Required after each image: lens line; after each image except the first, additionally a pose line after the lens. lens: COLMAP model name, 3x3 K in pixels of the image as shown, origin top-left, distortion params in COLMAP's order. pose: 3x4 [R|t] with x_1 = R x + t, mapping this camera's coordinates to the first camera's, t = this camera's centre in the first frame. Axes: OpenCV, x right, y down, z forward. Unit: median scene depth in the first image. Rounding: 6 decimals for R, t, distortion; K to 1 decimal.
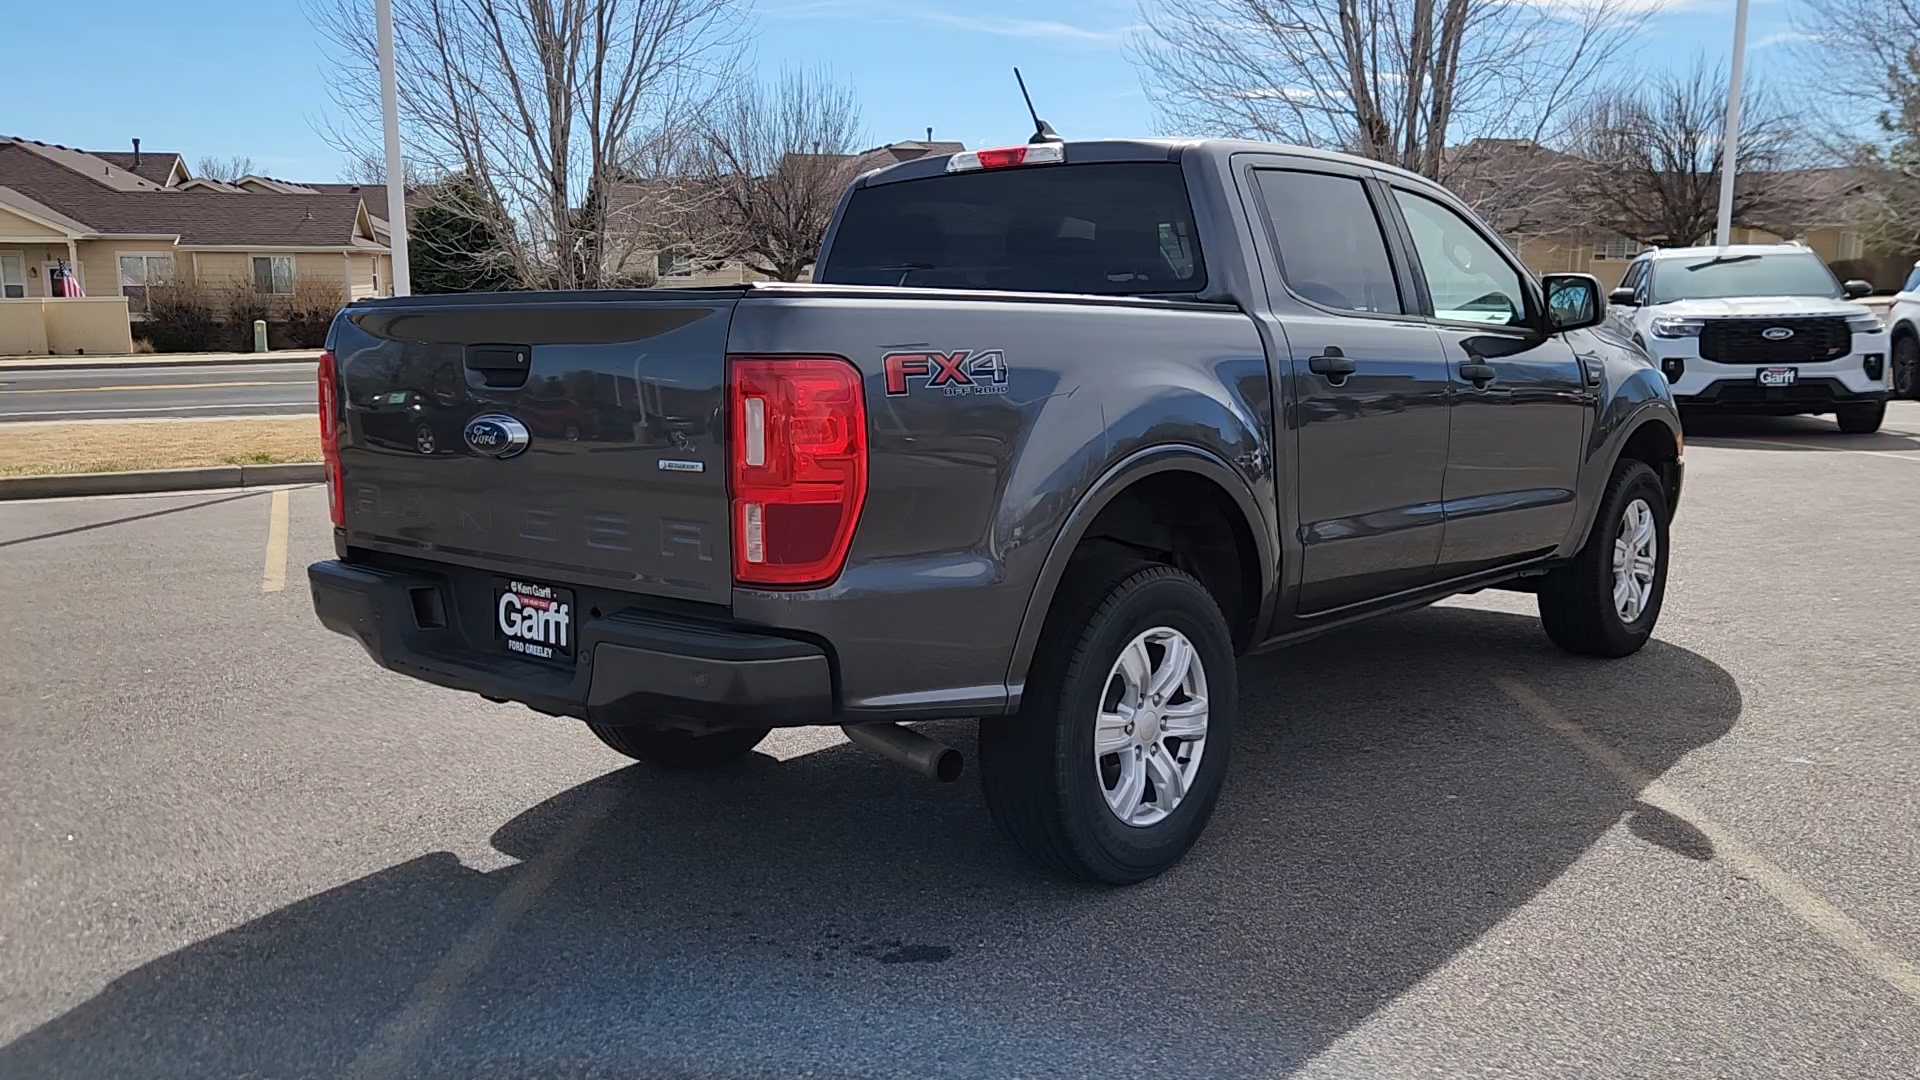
lens RADIAL K [[1625.9, 0, 950.0], [0, 1625.9, 541.8], [0, 0, 1]] dist [0.035511, -0.020714]
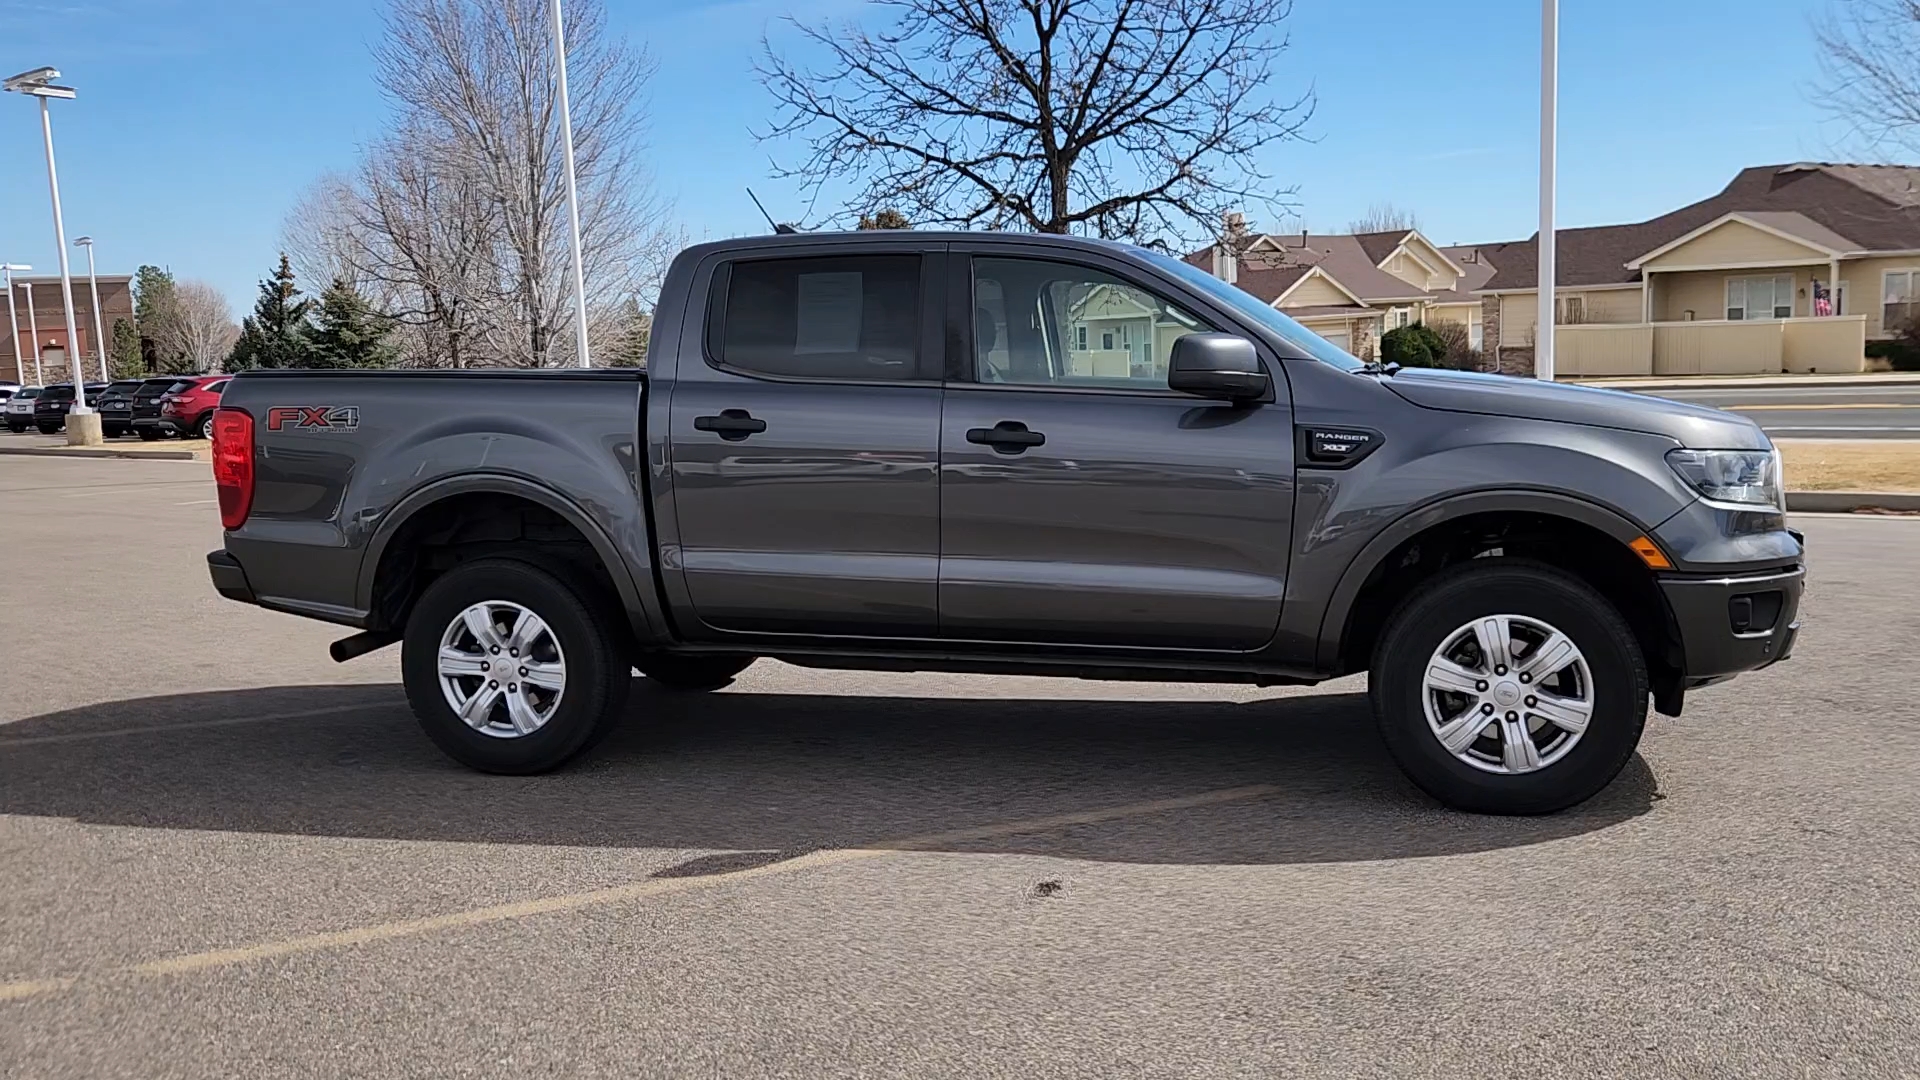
lens RADIAL K [[1628.2, 0, 949.6], [0, 1628.2, 542.5], [0, 0, 1]] dist [0.033507, -0.021136]
pose [[0.466437, 0.099432, -0.878948, 1.572342], [-0.106142, 0.992774, 0.055981, -0.121270], [0.878163, 0.067182, 0.473620, 0.659284]]
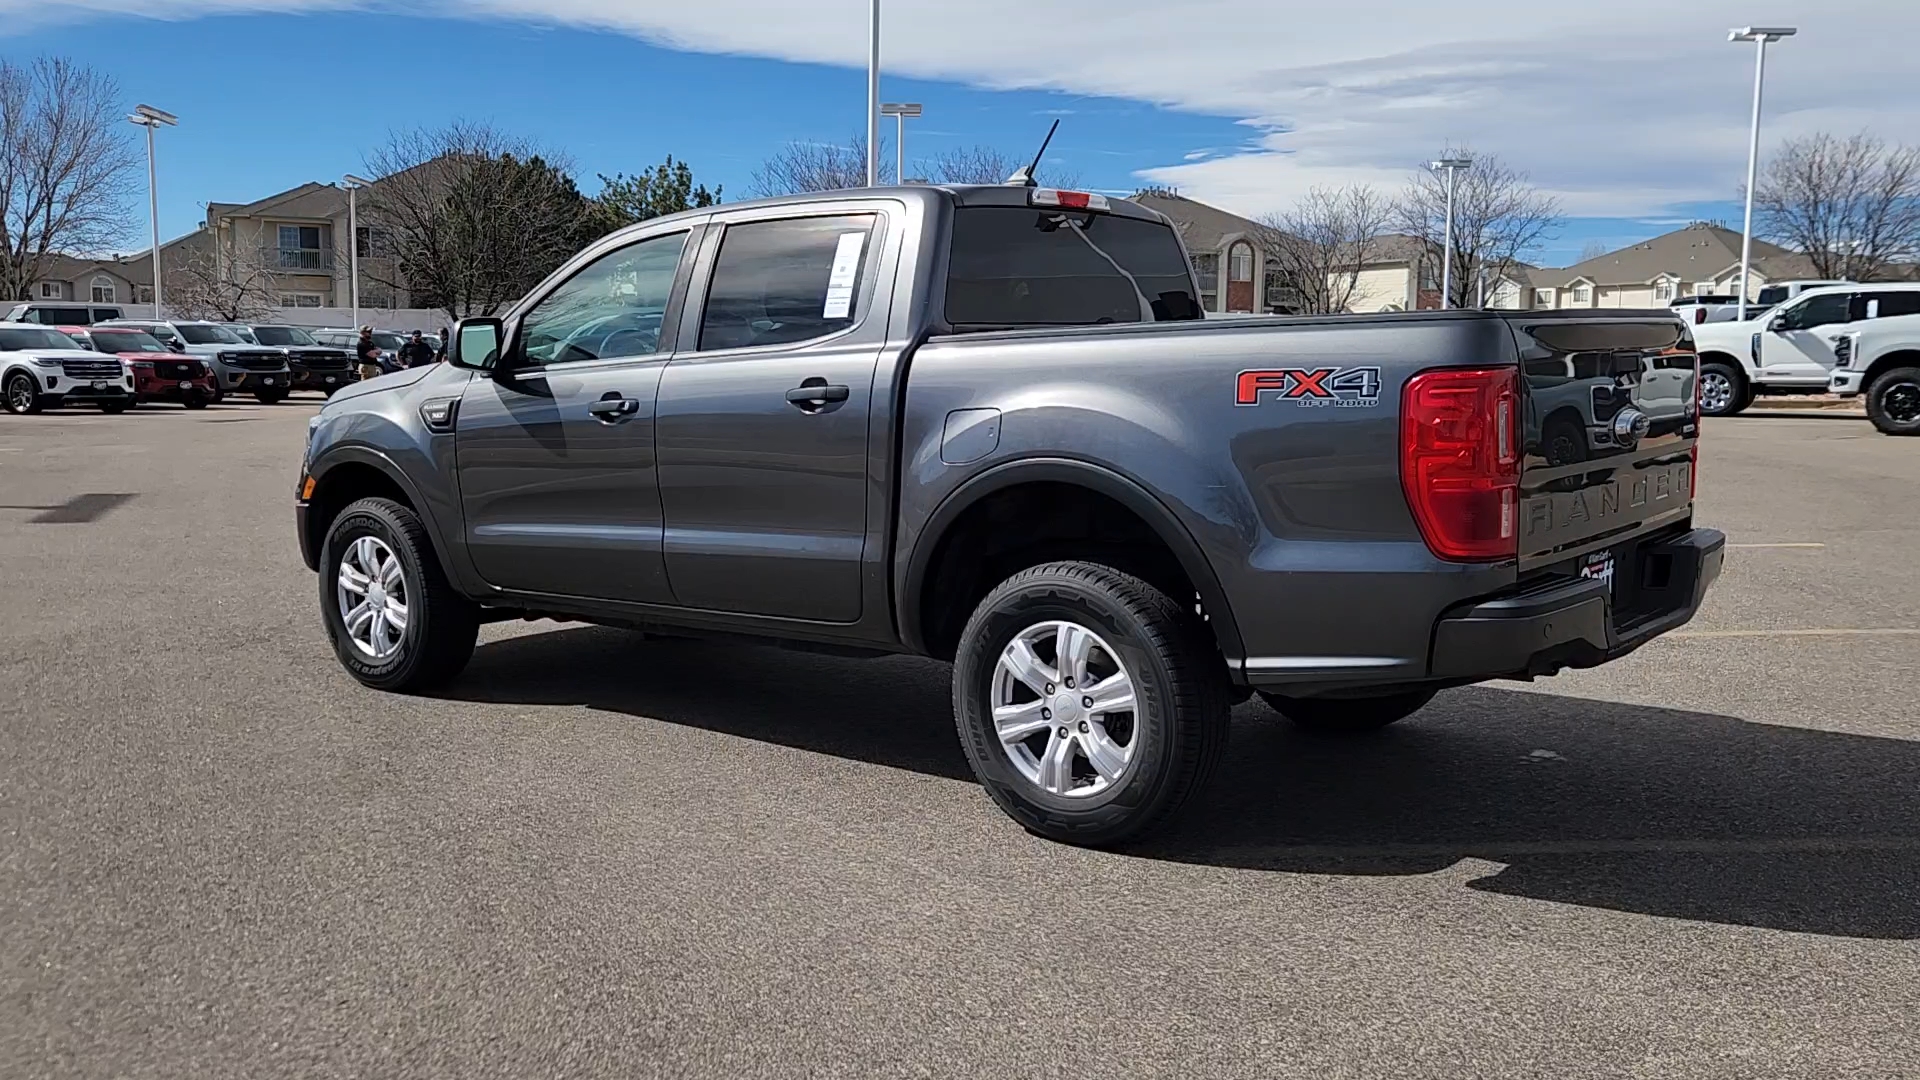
lens RADIAL K [[1626.7, 0, 947.0], [0, 1626.7, 545.7], [0, 0, 1]] dist [0.040315, -0.036291]
pose [[-0.042824, -0.111040, 0.992893, -1.330042], [0.152528, 0.981428, 0.116336, -0.178223], [-0.987371, 0.156426, -0.025092, 1.399797]]
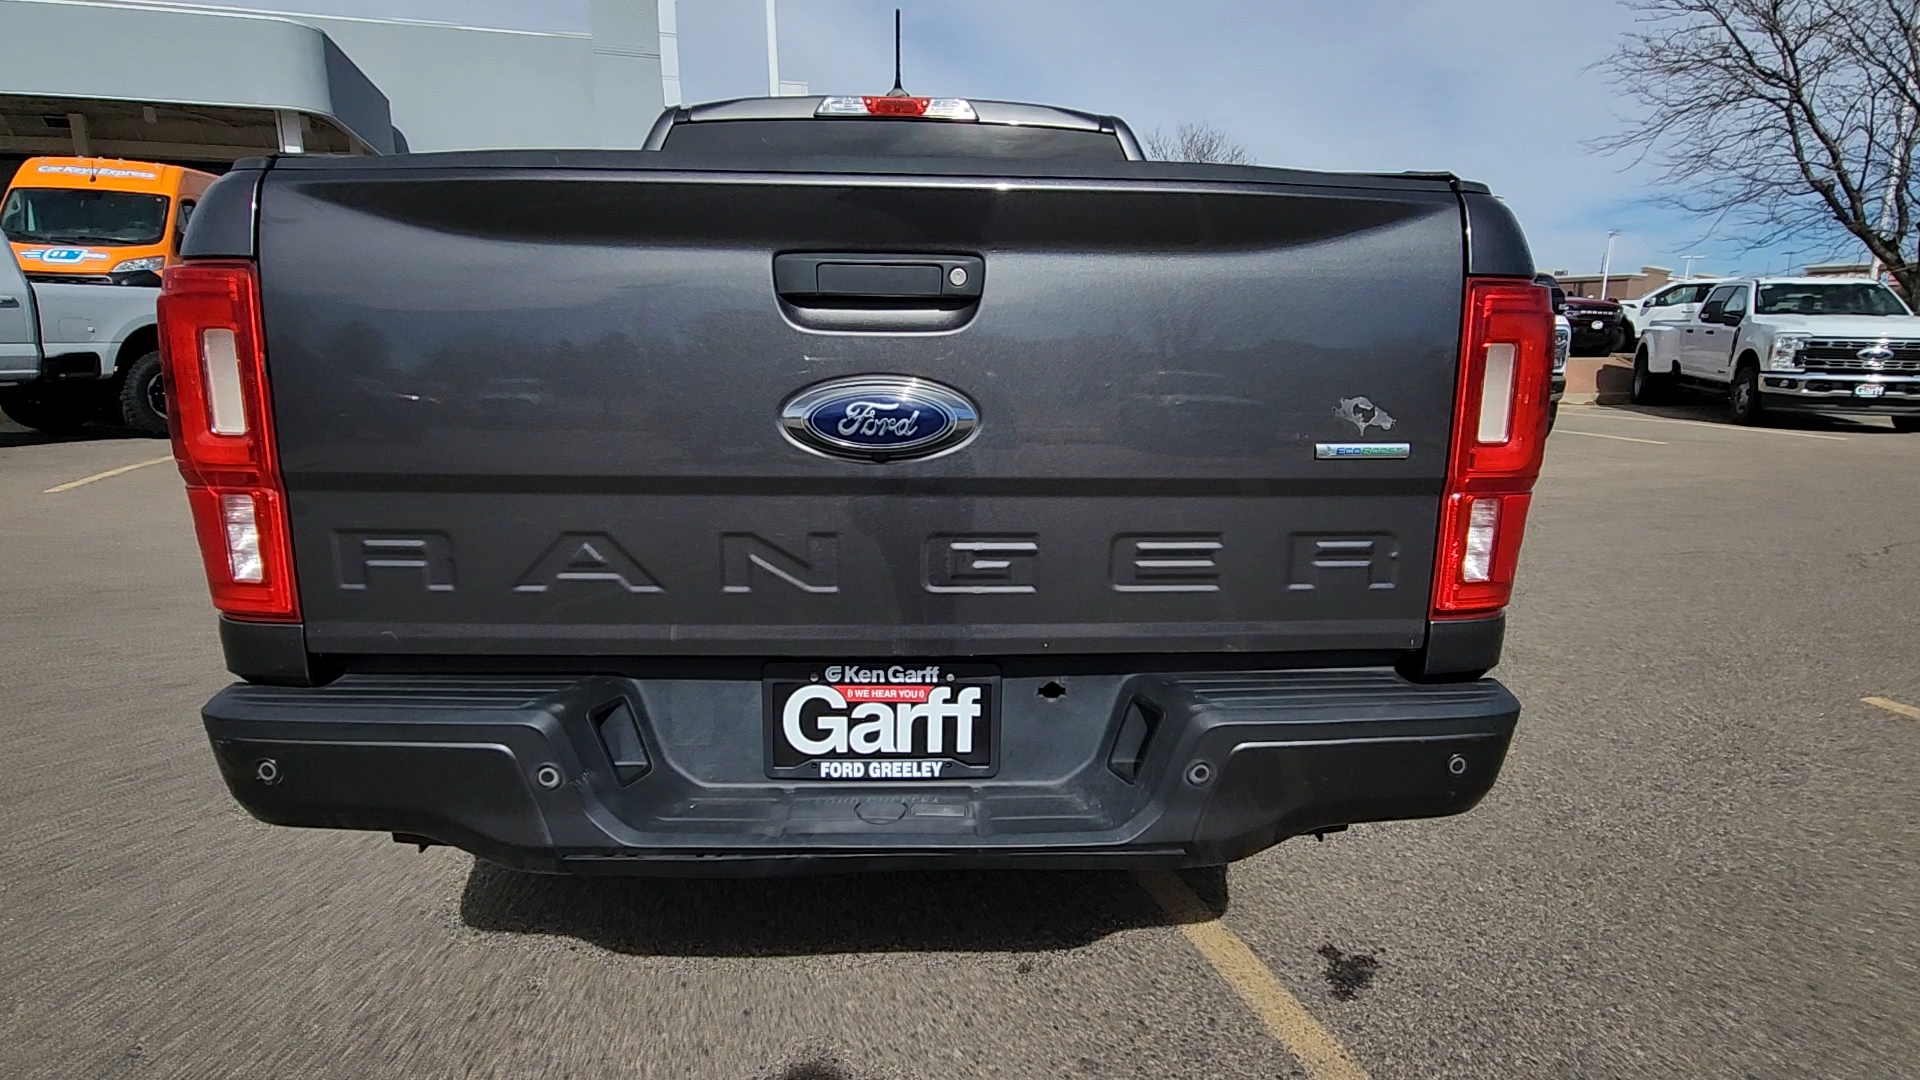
lens RADIAL K [[1004.5, 0, 952.9], [0, 1004.5, 542.6], [0, 0, 1]] dist [0.006100, 0.000010]
pose [[0.720231, -0.125841, 0.682225, -0.453098], [0.072108, 0.991663, 0.106794, -0.052752], [-0.689976, -0.027723, 0.723301, 0.667248]]
